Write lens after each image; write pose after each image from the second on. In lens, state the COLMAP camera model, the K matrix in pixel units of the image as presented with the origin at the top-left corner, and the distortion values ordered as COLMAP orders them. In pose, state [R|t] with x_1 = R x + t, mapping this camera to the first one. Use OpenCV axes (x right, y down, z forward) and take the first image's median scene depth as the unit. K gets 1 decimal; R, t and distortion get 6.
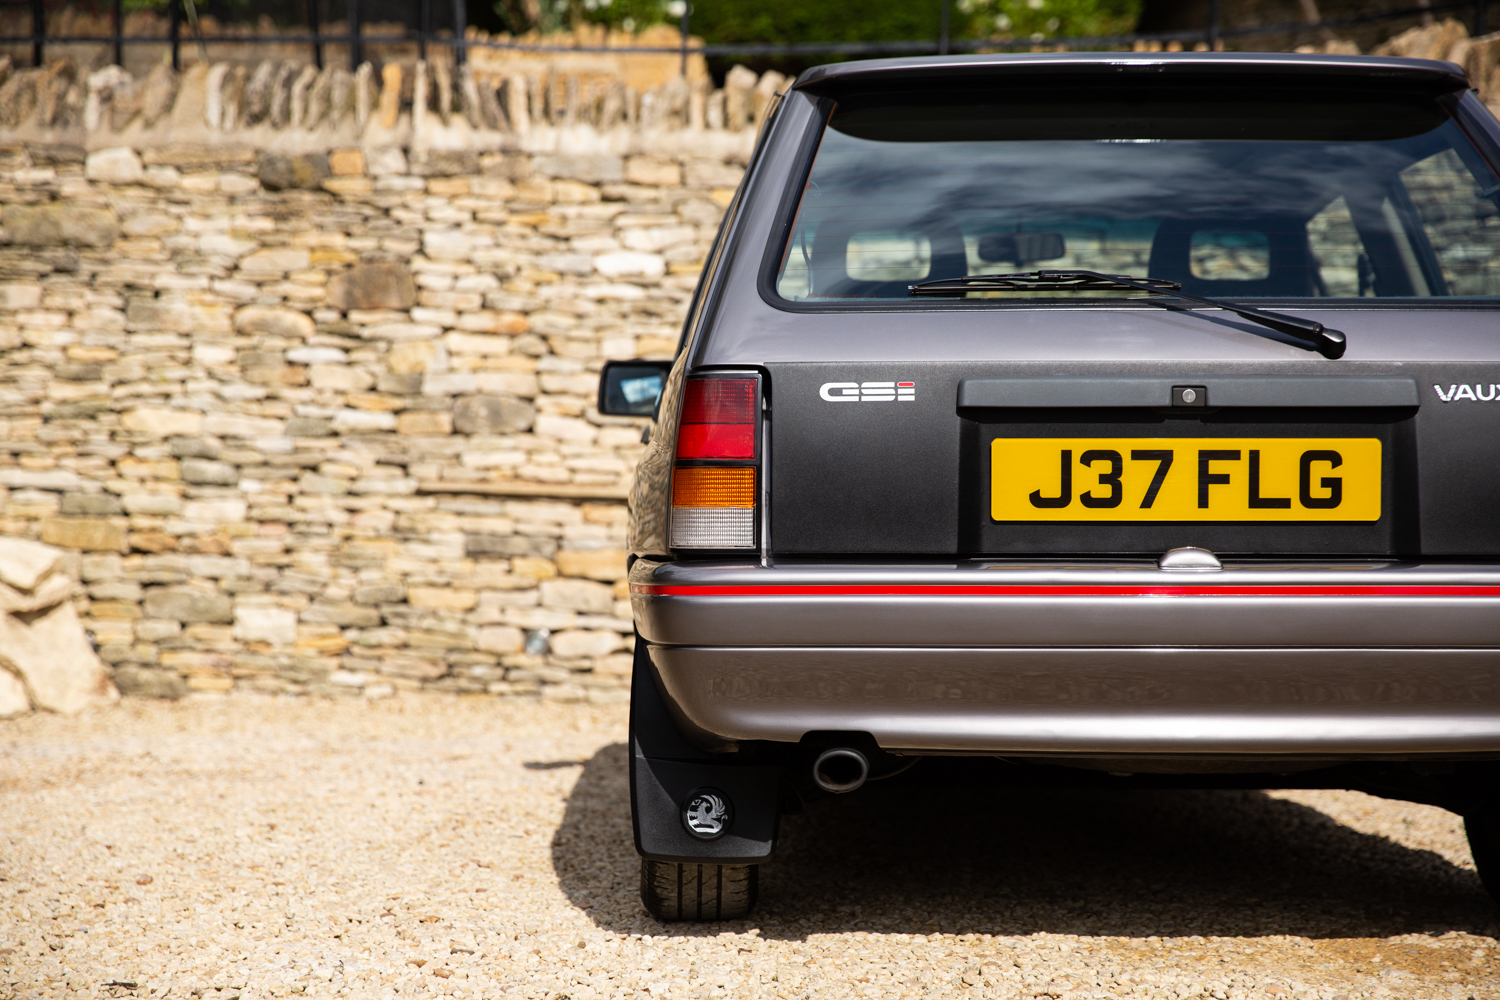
lens RADIAL K [[2724.1, 0, 763.2], [0, 2724.1, 522.6], [0, 0, 1]] dist [0.214868, -0.020105]
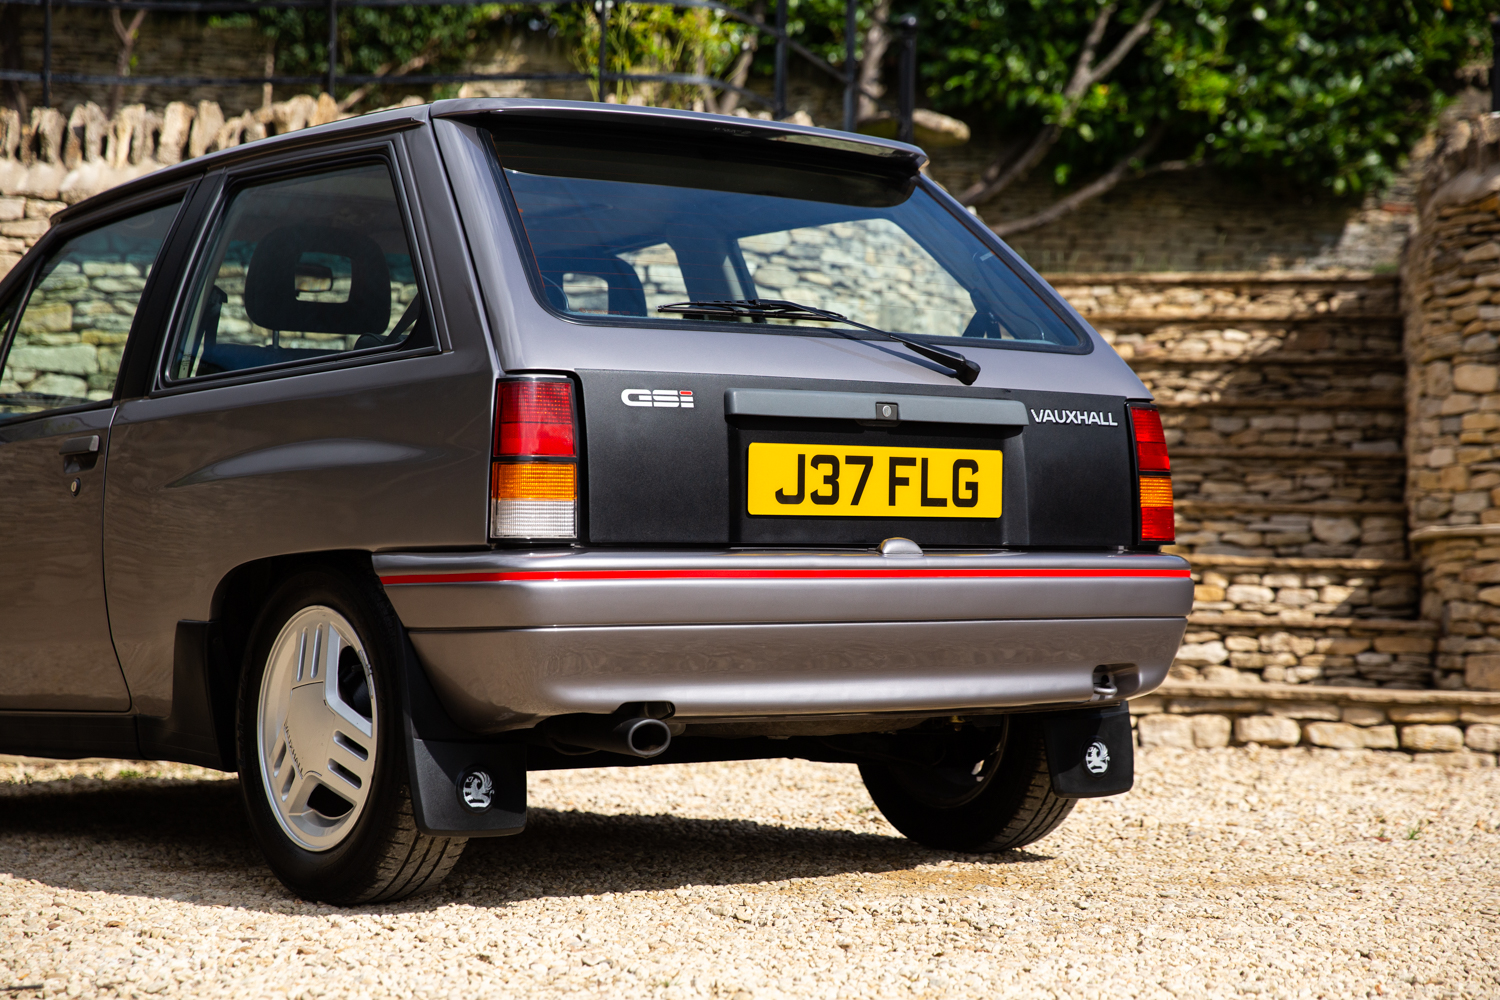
lens RADIAL K [[2843.2, 0, 748.8], [0, 2843.2, 541.7], [0, 0, 1]] dist [0.230805, -0.050528]
pose [[0.812777, 0.003986, 0.582561, -0.513100], [0.009804, 0.999741, -0.020519, 0.029550], [-0.582493, 0.022389, 0.812528, 0.026113]]
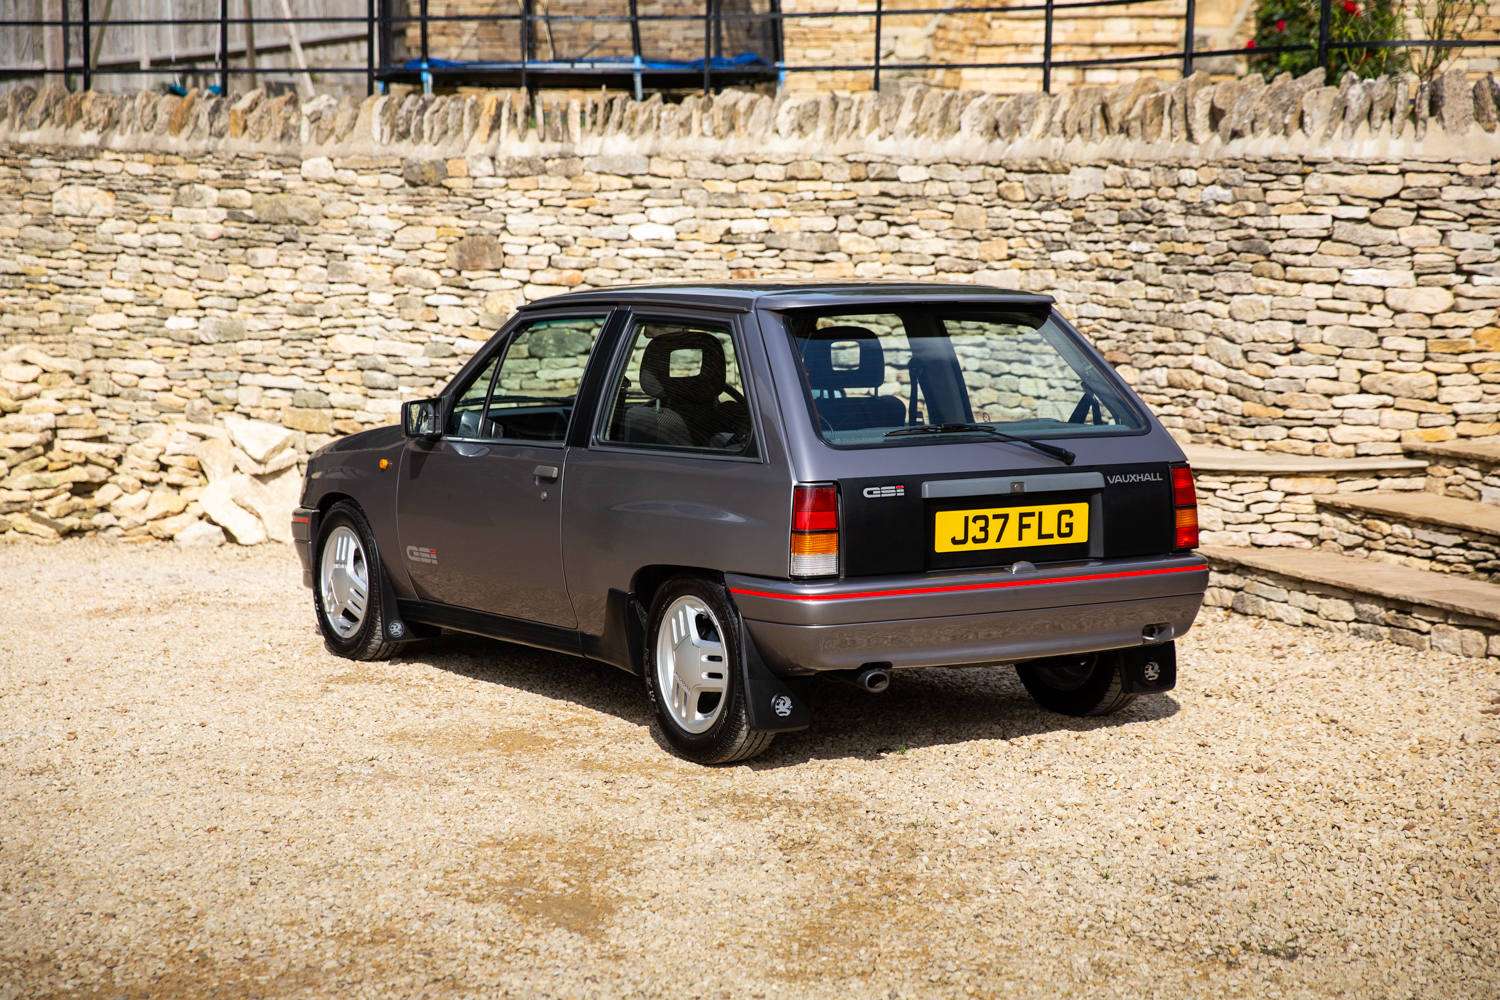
lens RADIAL K [[2790.1, 0, 754.0], [0, 2790.1, 499.7], [0, 0, 1]] dist [0.236696, 0.017707]
pose [[0.965004, 0.014005, -0.261862, 0.844313], [0.009283, 0.996123, 0.087484, -0.184804], [0.262072, -0.086853, 0.961132, -0.849168]]
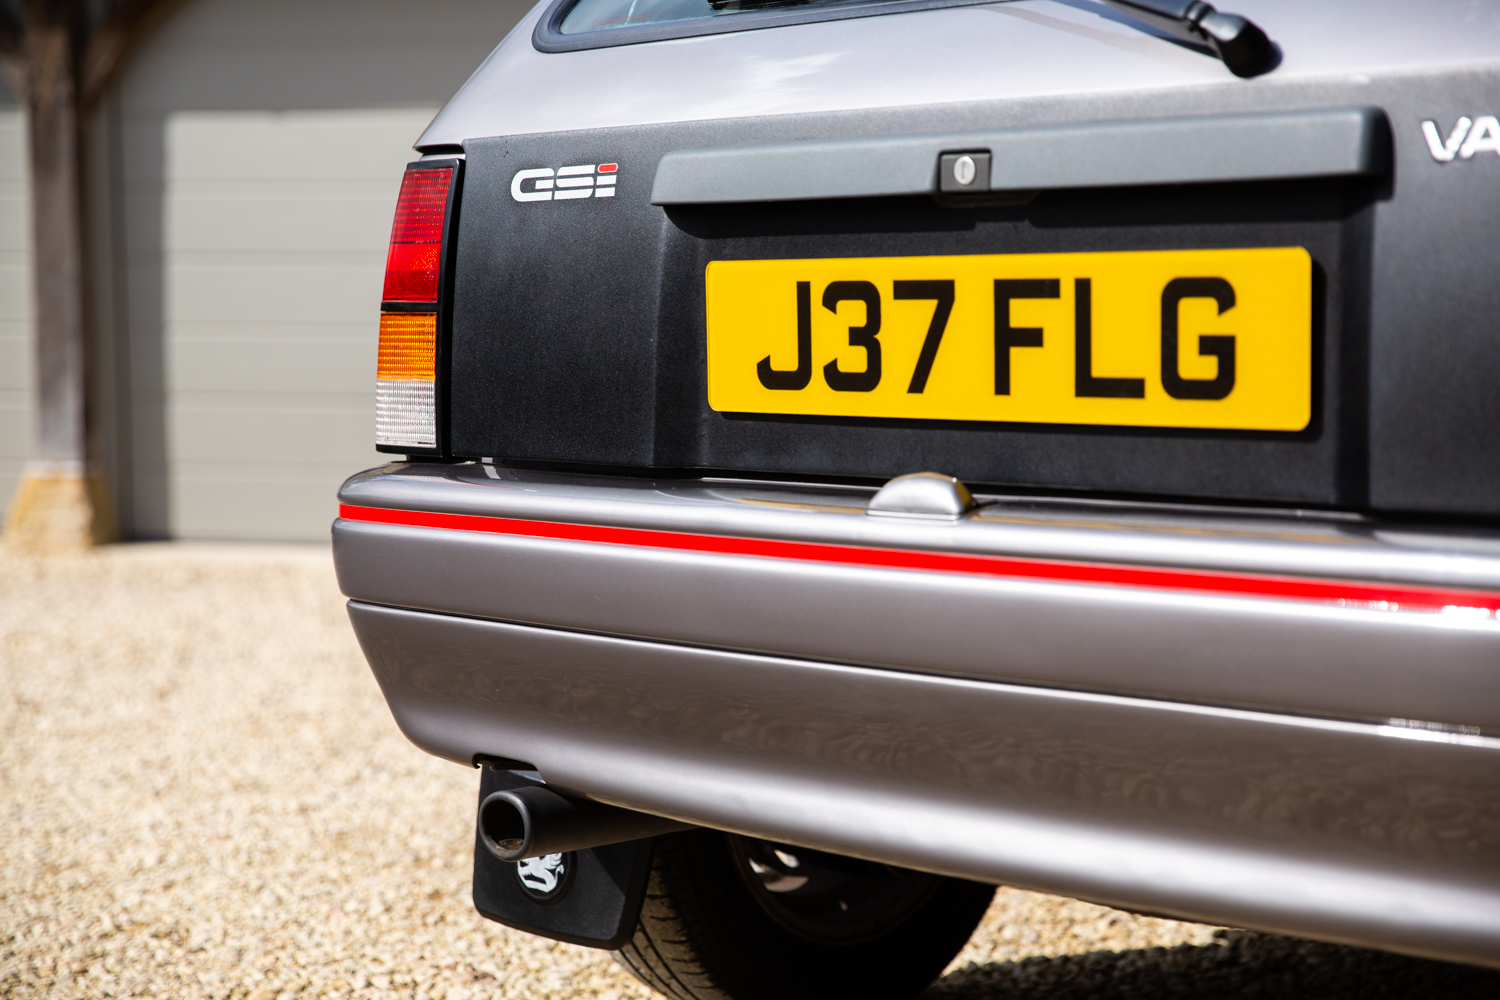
lens RADIAL K [[2790.1, 0, 754.0], [0, 2790.1, 499.7], [0, 0, 1]] dist [0.236696, 0.017707]
pose [[0.701762, 0.045930, -0.710930, 0.414140], [-0.004917, 0.998208, 0.059636, -0.013861], [0.712395, -0.038355, 0.700730, 0.511182]]
